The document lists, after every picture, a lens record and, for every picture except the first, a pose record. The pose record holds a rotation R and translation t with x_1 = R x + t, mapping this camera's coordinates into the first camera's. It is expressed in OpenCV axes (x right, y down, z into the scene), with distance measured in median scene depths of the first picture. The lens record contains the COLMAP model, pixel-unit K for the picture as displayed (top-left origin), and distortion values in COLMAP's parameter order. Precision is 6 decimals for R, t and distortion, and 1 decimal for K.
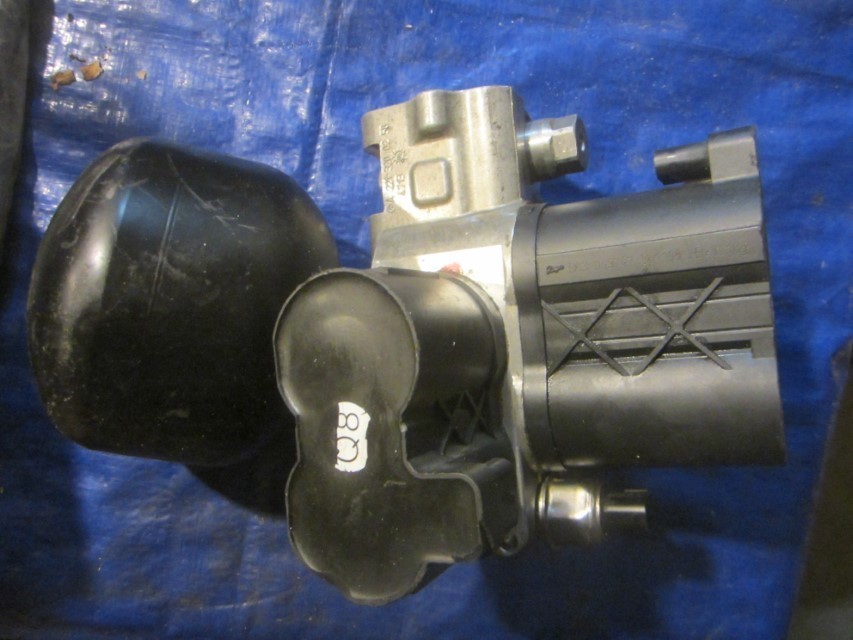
lens RADIAL K [[698.5, 0, 426.5], [0, 698.5, 320.0], [0, 0, 1]] dist [0.000949, 0.002051]
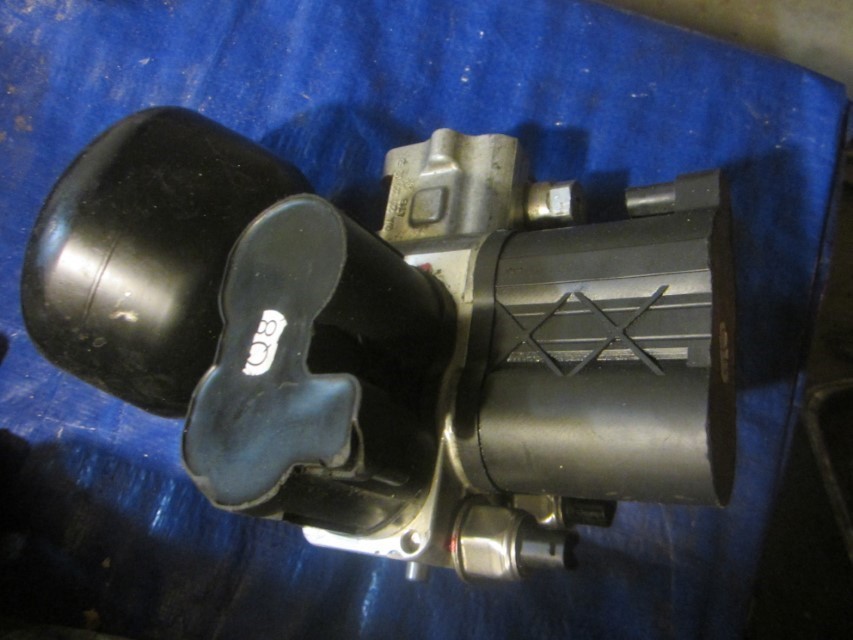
lens RADIAL K [[698.5, 0, 426.5], [0, 698.5, 320.0], [0, 0, 1]] dist [0.000949, 0.002051]
pose [[0.970601, 0.190843, -0.146674, 0.250344], [-0.227123, 0.927912, -0.295627, 0.366242], [0.079682, 0.320248, 0.943977, 0.045964]]
